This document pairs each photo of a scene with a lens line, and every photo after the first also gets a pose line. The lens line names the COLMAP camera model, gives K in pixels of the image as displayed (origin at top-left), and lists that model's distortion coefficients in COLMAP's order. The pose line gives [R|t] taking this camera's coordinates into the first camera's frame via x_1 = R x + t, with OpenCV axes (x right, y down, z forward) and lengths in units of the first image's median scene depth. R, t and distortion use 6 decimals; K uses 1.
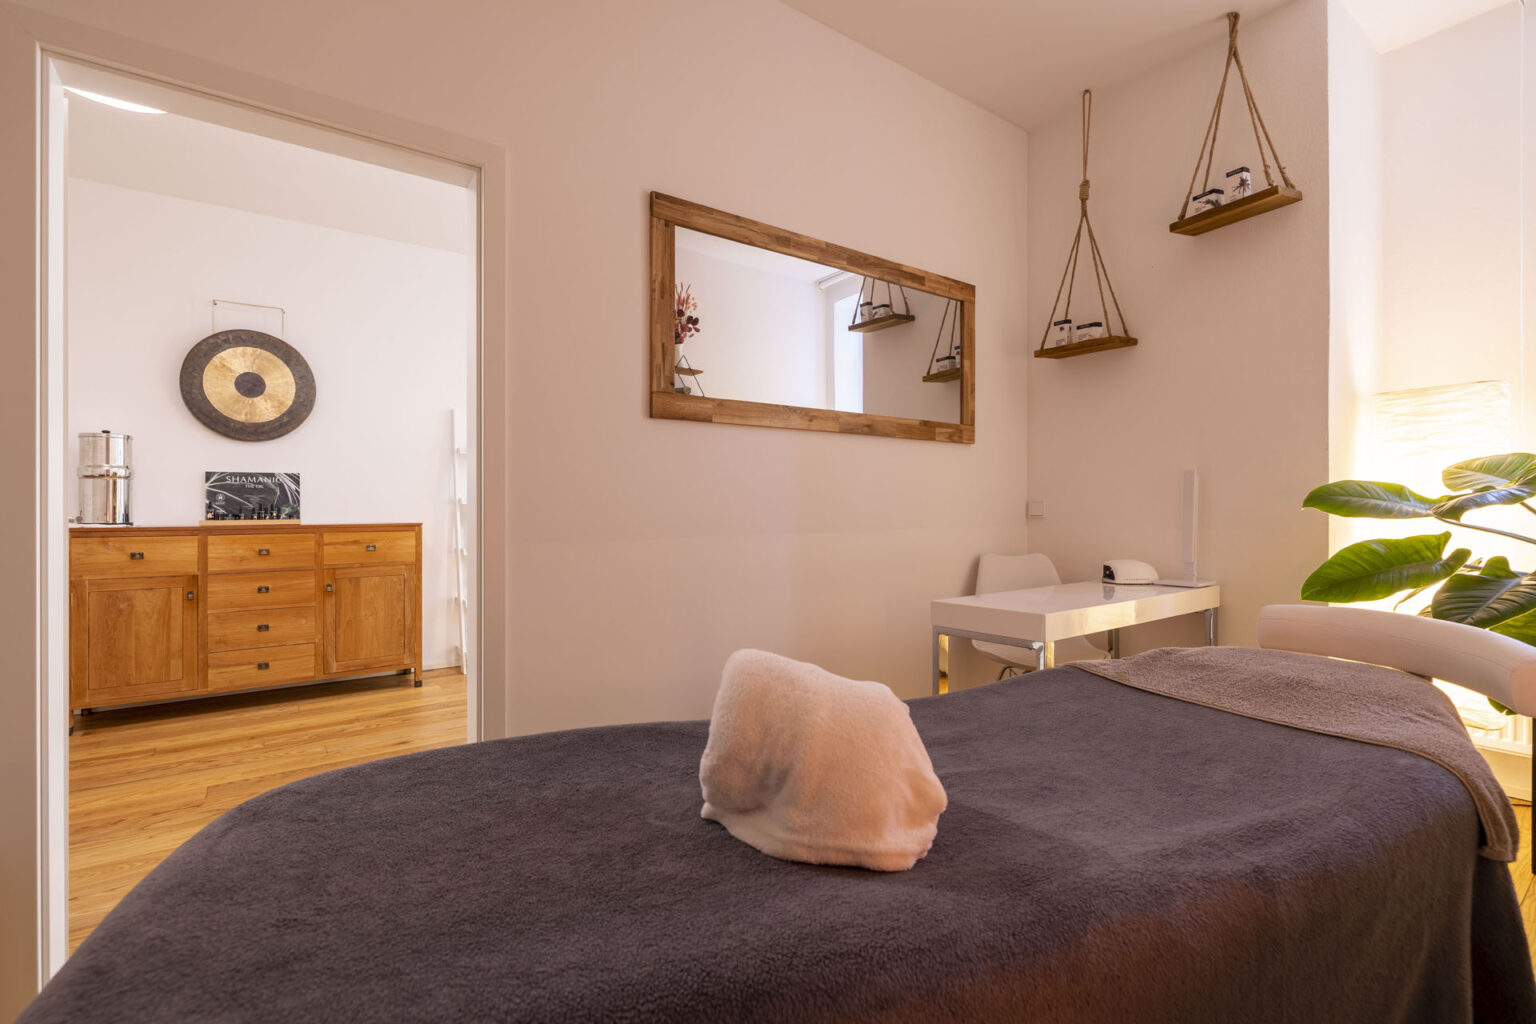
lens RADIAL K [[661.4, 0, 769.1], [0, 661.4, 517.3], [0, 0, 1]] dist [0.003022, 0.000494]
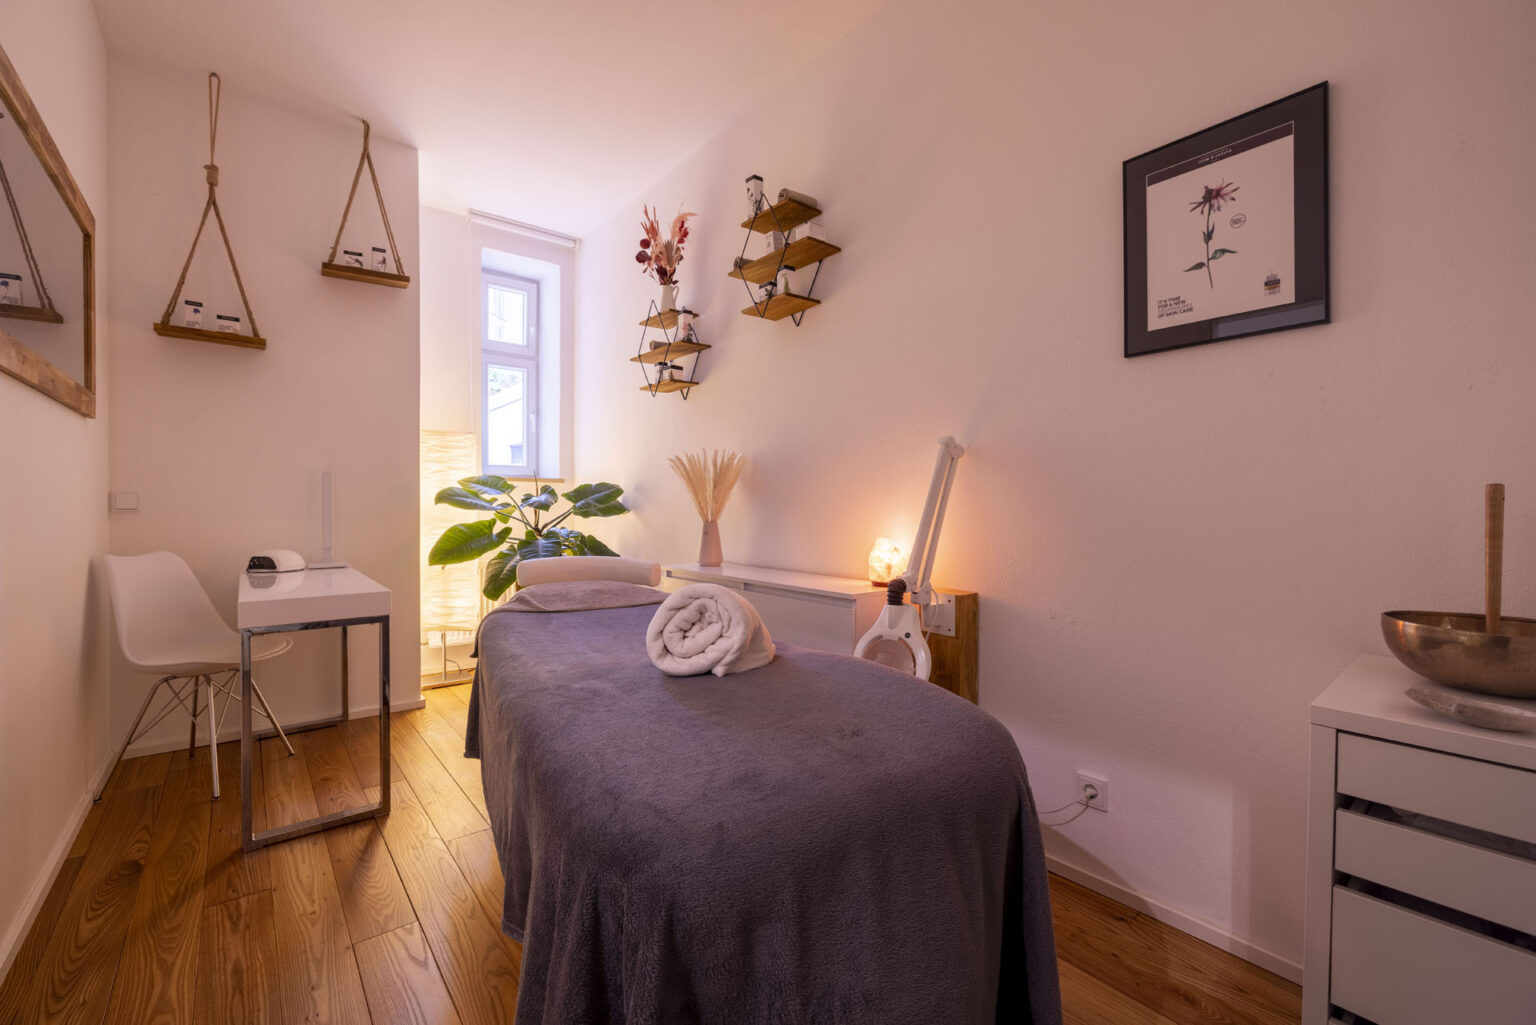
lens RADIAL K [[661.4, 0, 769.7], [0, 661.4, 510.7], [0, 0, 1]] dist [0.003022, 0.000494]
pose [[-0.047498, -0.005502, 0.998856, -0.592424], [-0.001125, 0.999984, 0.005455, -0.007201], [-0.998871, -0.000865, -0.047503, 0.253308]]
